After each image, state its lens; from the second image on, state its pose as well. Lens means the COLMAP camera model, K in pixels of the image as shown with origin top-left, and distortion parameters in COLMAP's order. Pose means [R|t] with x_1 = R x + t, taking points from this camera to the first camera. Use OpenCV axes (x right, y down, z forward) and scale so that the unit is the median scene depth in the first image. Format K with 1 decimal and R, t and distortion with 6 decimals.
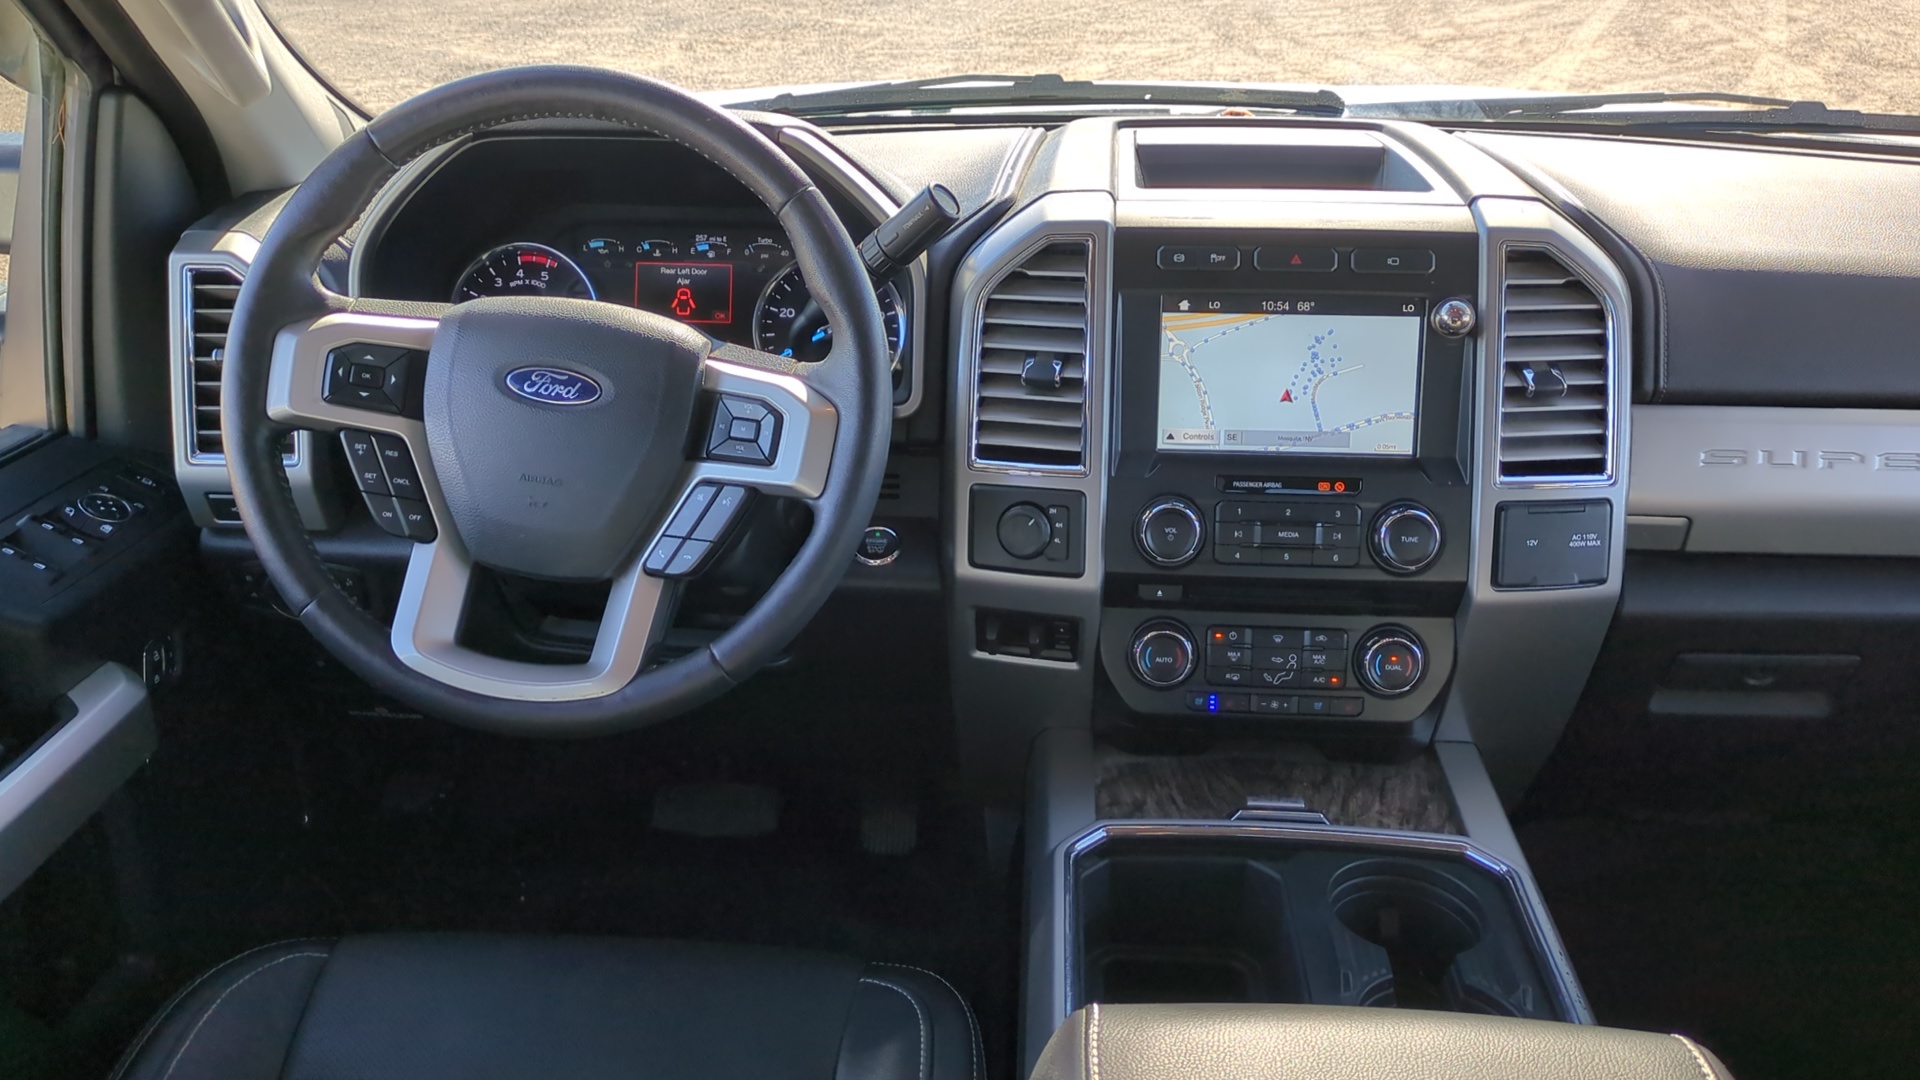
lens RADIAL K [[1656.8, 0, 971.5], [0, 1656.8, 550.2], [0, 0, 1]] dist [0.067492, -0.096011]
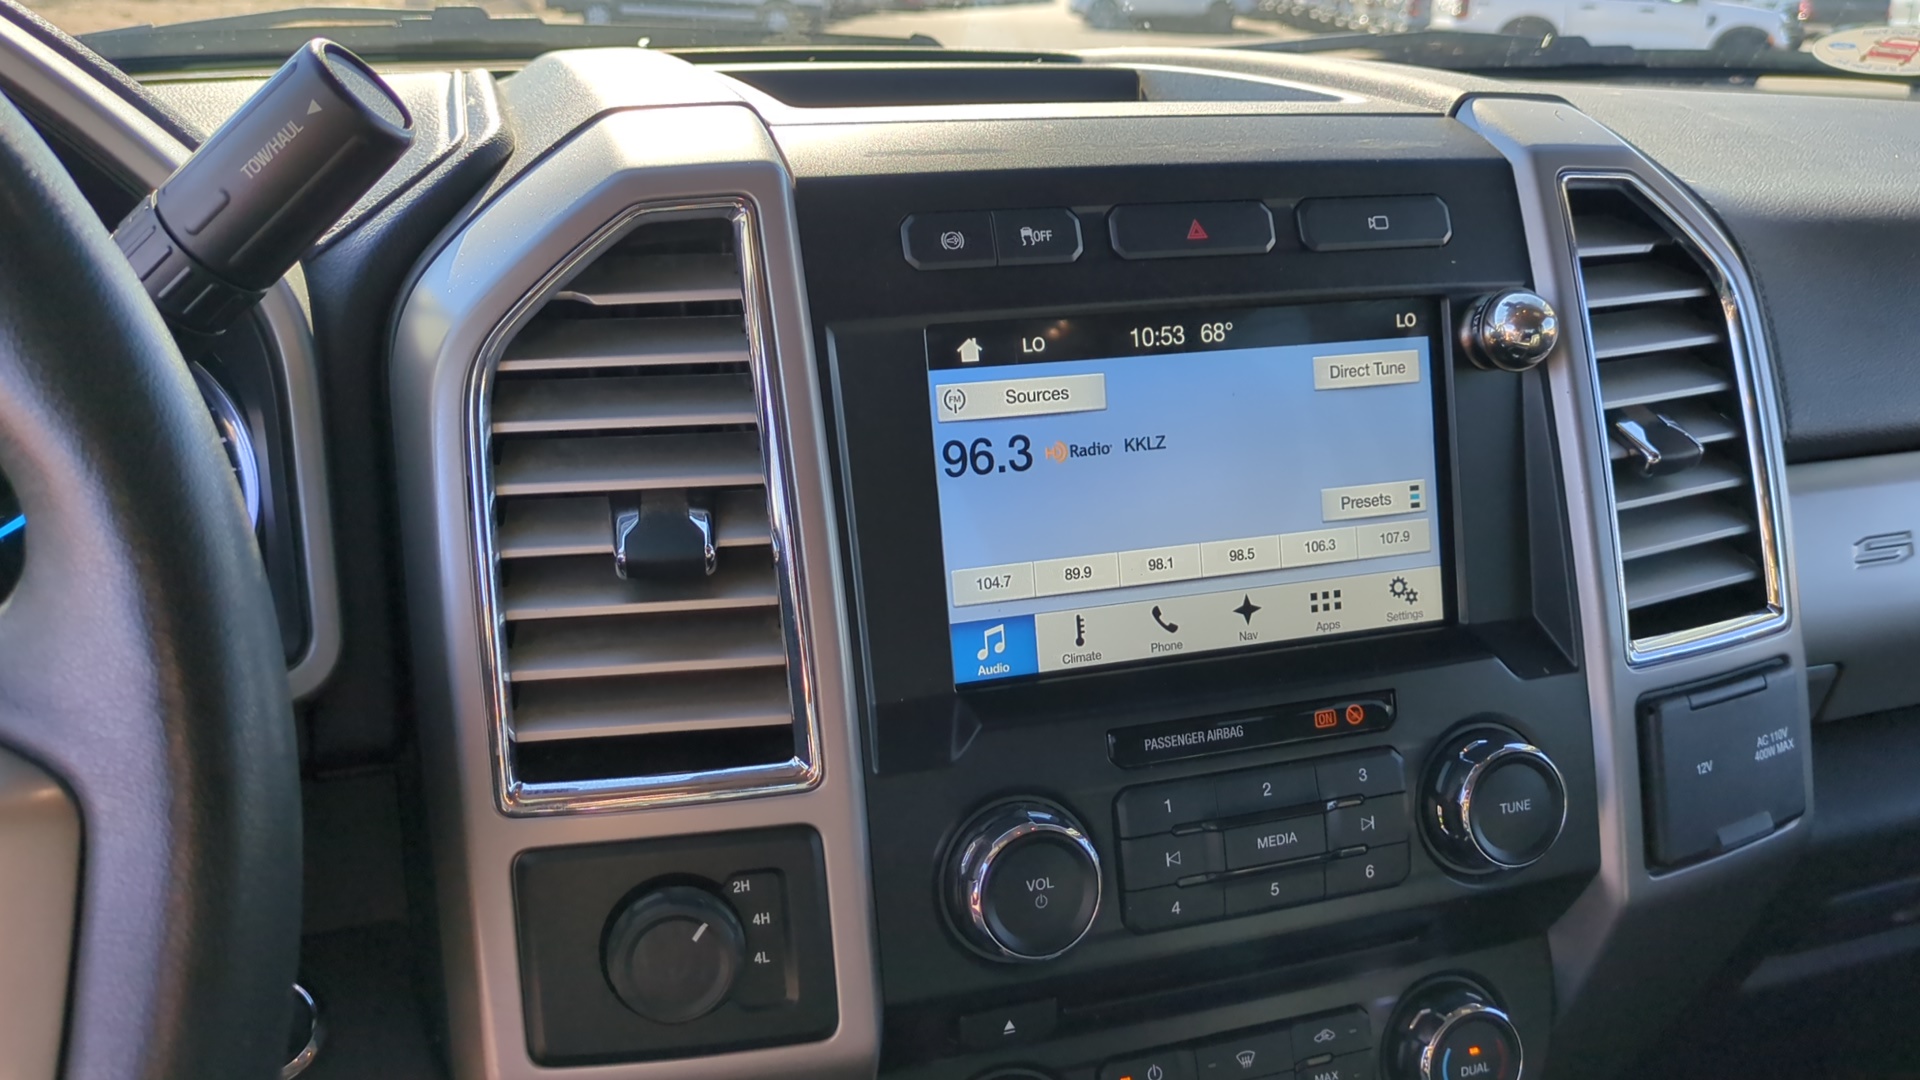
lens RADIAL K [[1656.8, 0, 975.9], [0, 1656.8, 535.8], [0, 0, 1]] dist [0.067492, -0.096011]
pose [[0.917492, -0.117871, 0.379889, -0.040565], [0.146722, 0.988022, -0.047798, -0.079245], [-0.369705, 0.099592, 0.923796, 0.608160]]
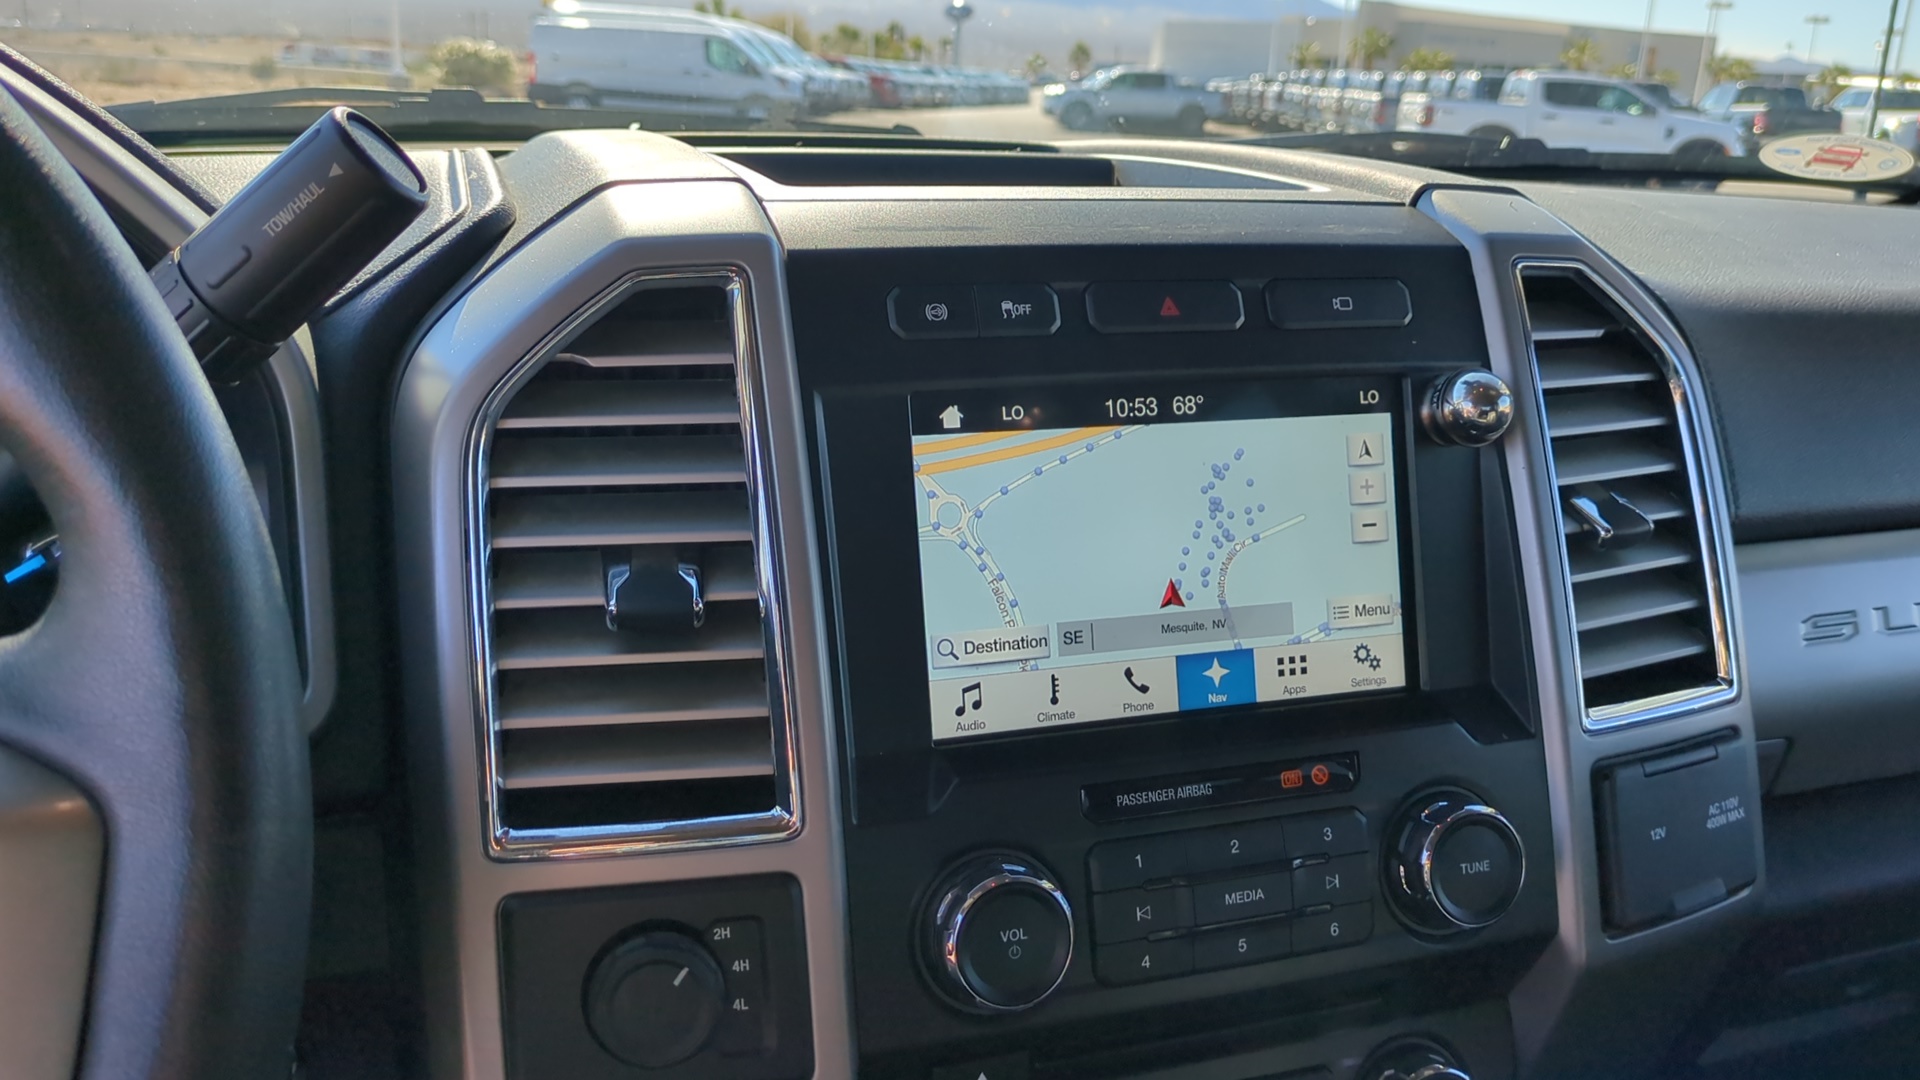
lens RADIAL K [[1656.8, 0, 976.5], [0, 1656.8, 533.5], [0, 0, 1]] dist [0.067492, -0.096011]
pose [[0.911455, -0.084439, 0.402640, -0.049519], [0.135707, 0.985639, -0.100498, -0.070676], [-0.388372, 0.146240, 0.909825, 0.596326]]
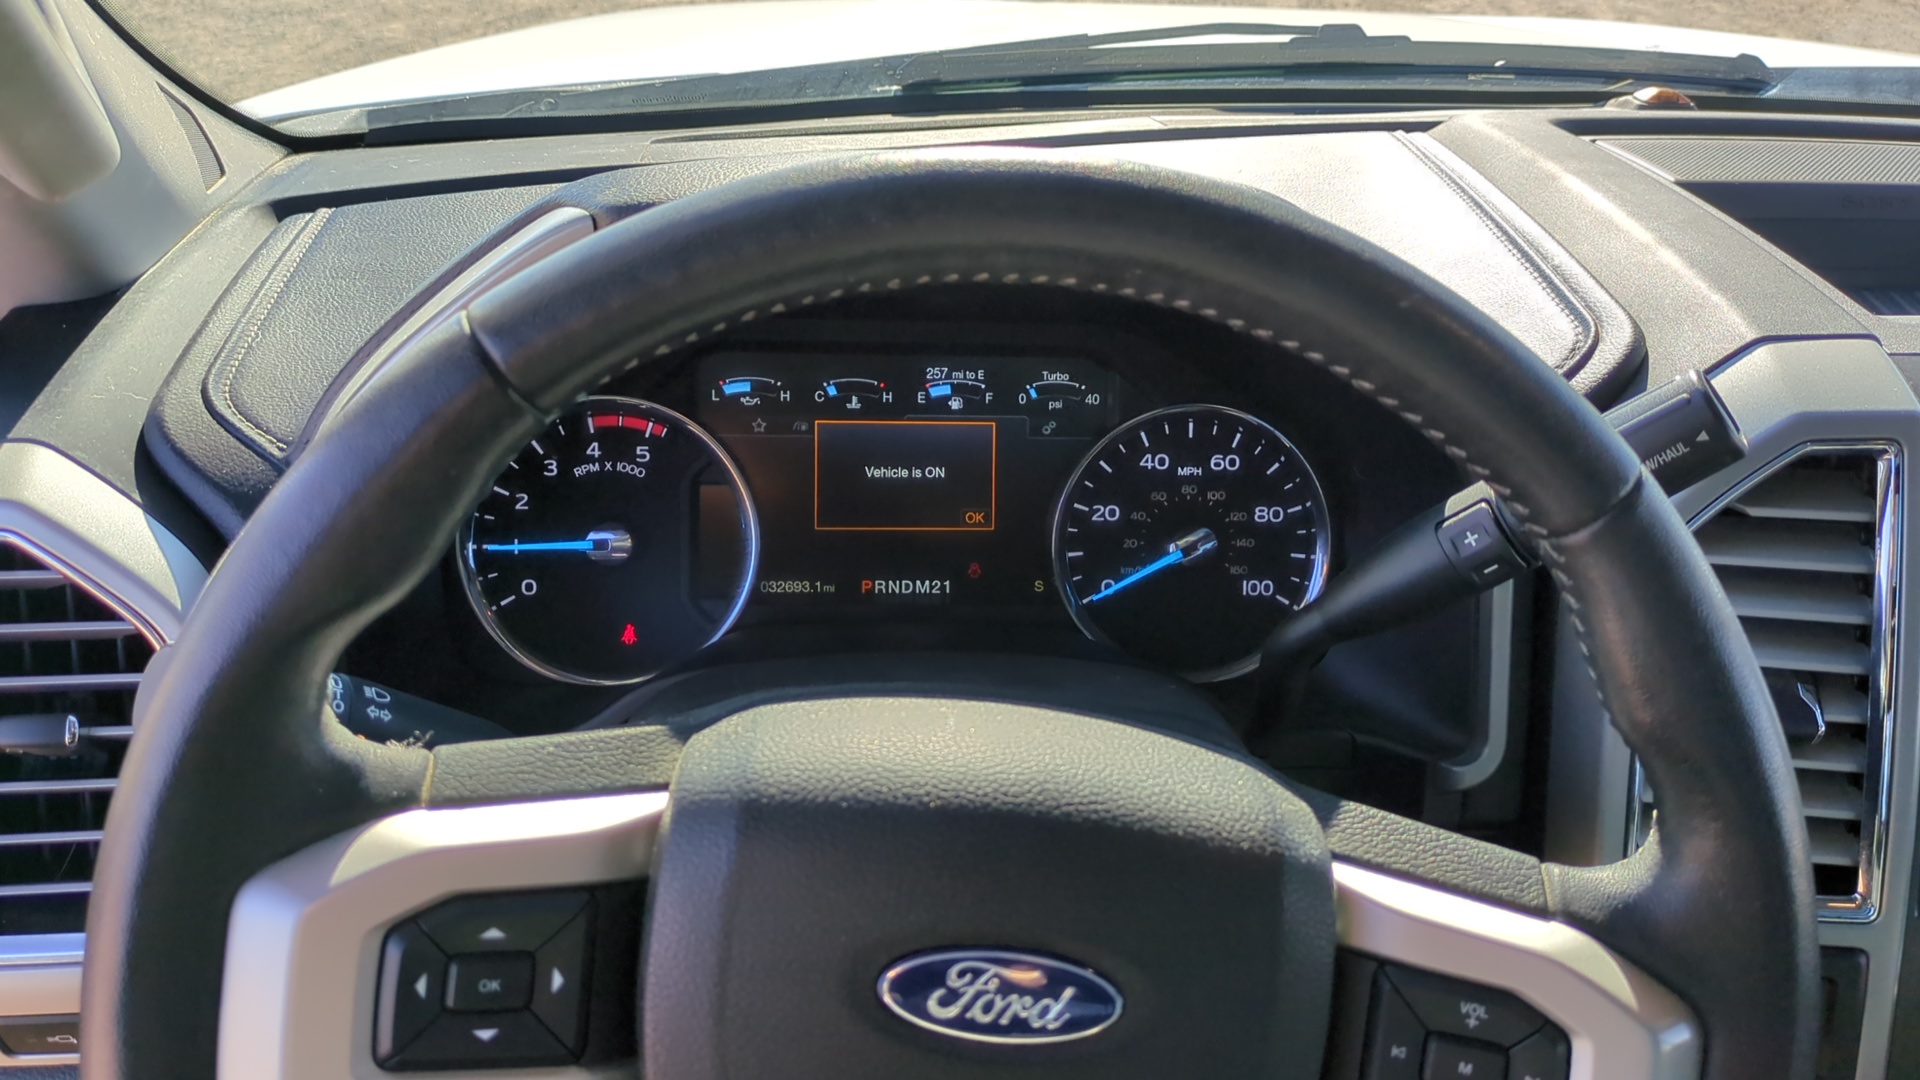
lens RADIAL K [[1656.8, 0, 971.8], [0, 1656.8, 545.0], [0, 0, 1]] dist [0.067492, -0.096011]
pose [[0.987152, -0.034859, 0.155936, -0.275702], [0.022233, 0.996385, 0.081991, -0.205608], [-0.158230, -0.077471, 0.984358, 0.550782]]
